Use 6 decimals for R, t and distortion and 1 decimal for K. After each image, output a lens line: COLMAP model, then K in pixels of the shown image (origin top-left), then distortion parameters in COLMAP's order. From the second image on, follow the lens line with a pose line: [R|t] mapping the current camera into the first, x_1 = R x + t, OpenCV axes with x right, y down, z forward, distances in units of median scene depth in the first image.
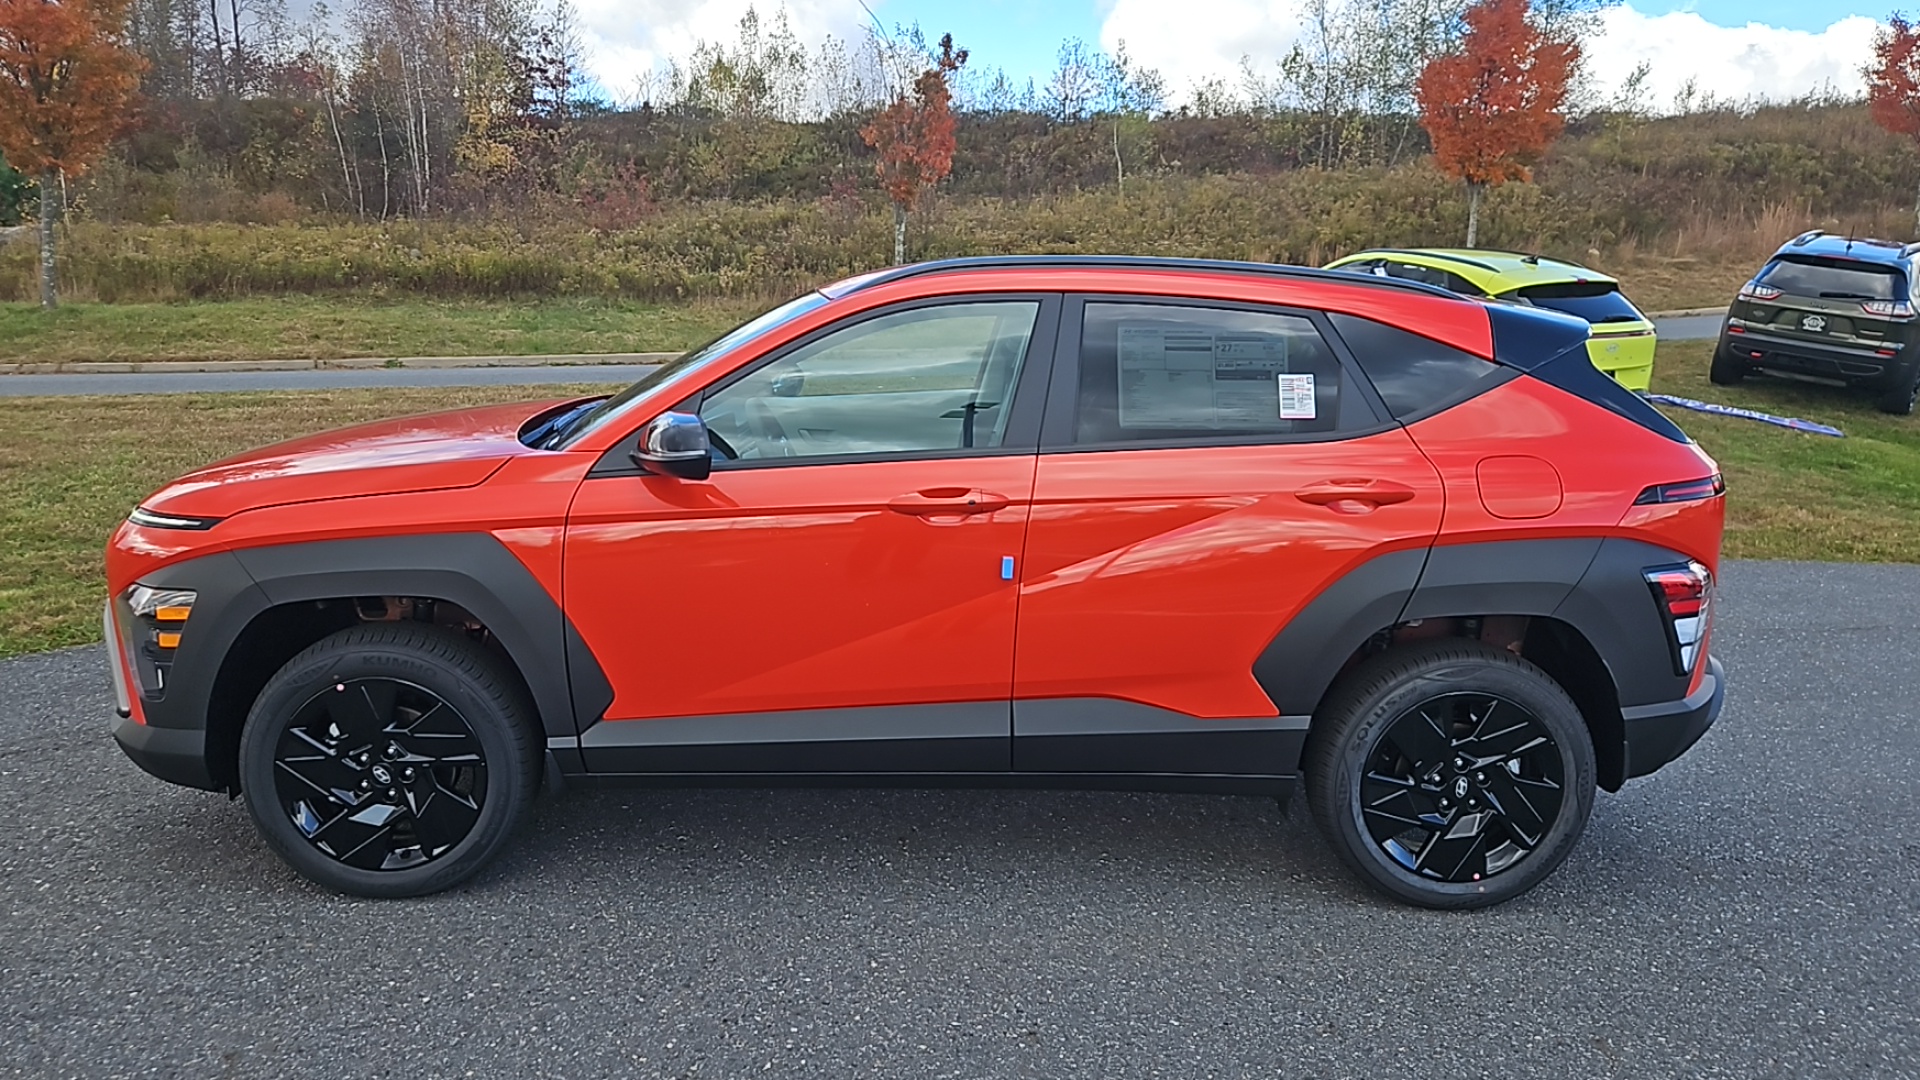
lens RADIAL K [[1439.1, 0, 971.4], [0, 1439.1, 535.0], [0, 0, 1]] dist [0.059751, -0.035463]
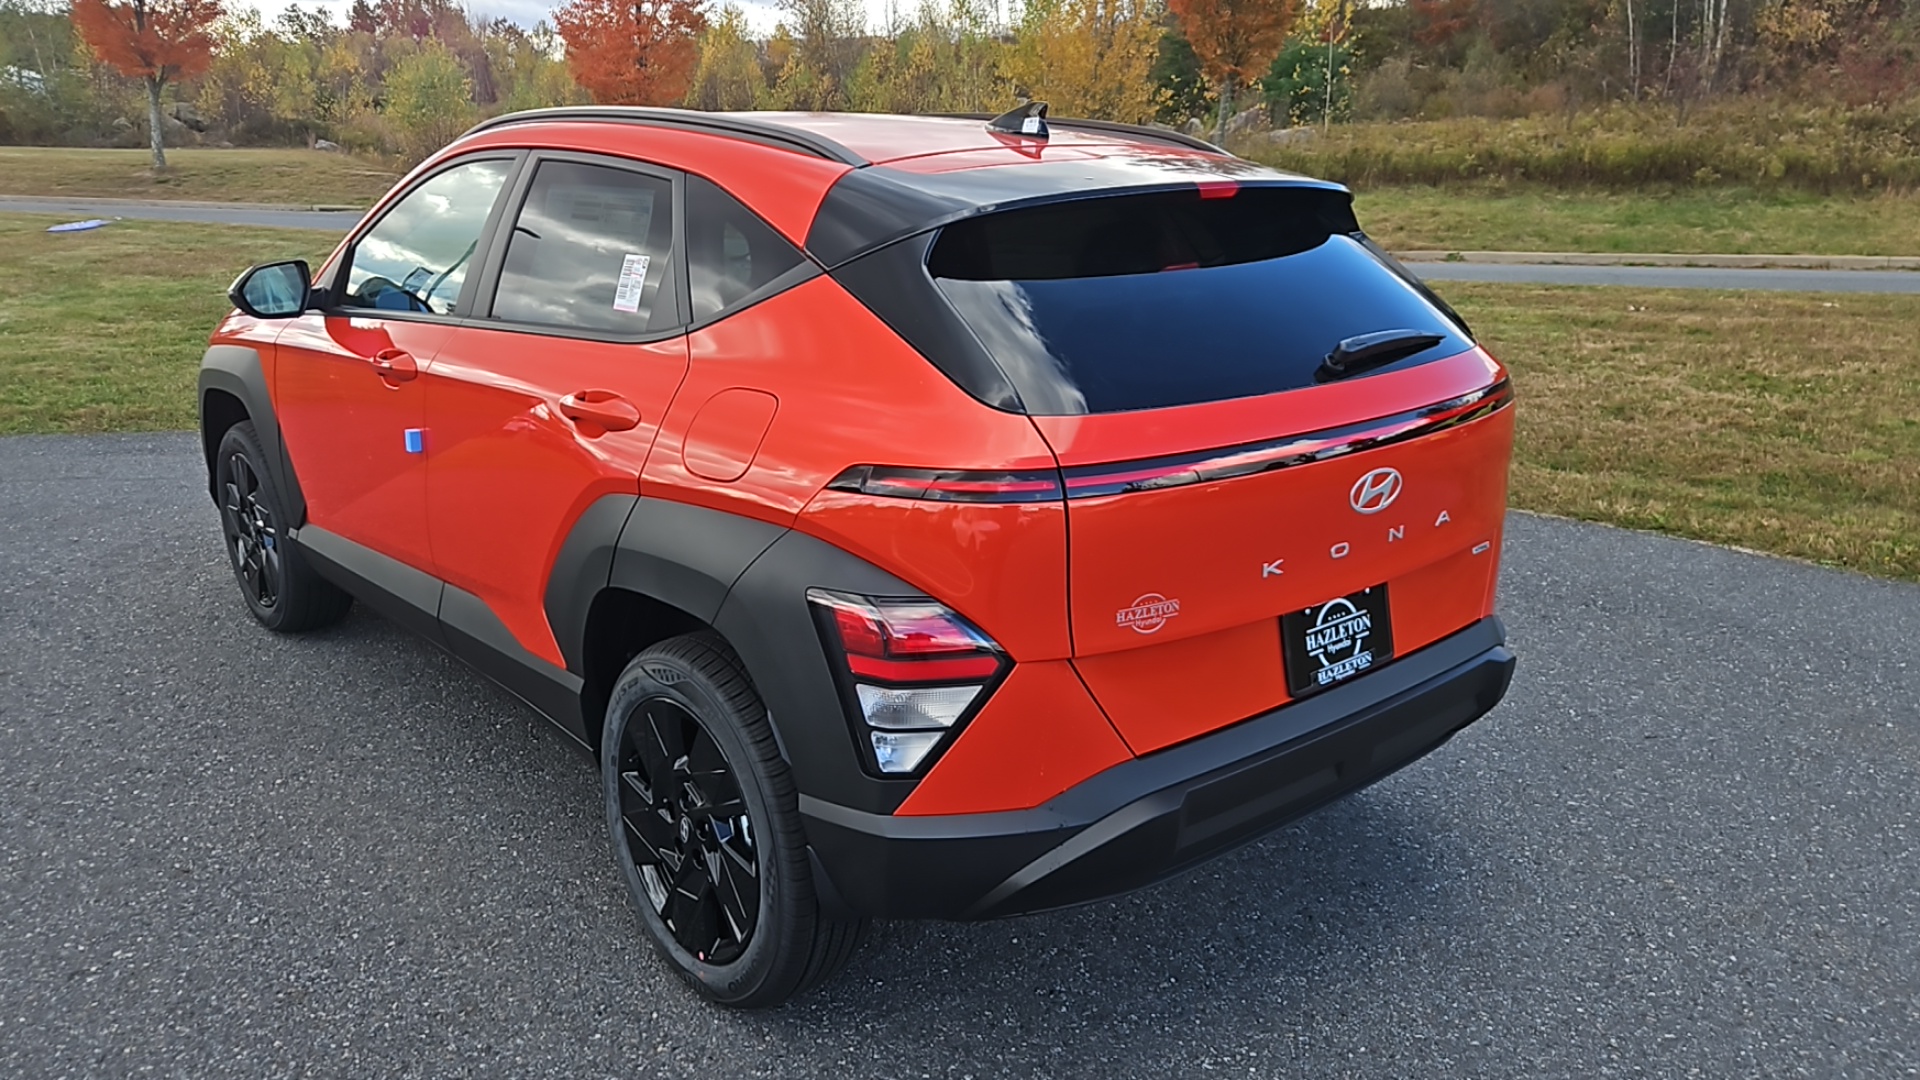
lens RADIAL K [[1439.1, 0, 959.1], [0, 1439.1, 549.9], [0, 0, 1]] dist [0.059751, -0.035463]
pose [[0.613770, 0.197775, -0.764311, 0.947840], [-0.138255, 0.980079, 0.142584, -0.088803], [0.777285, 0.018156, 0.628887, 0.636903]]
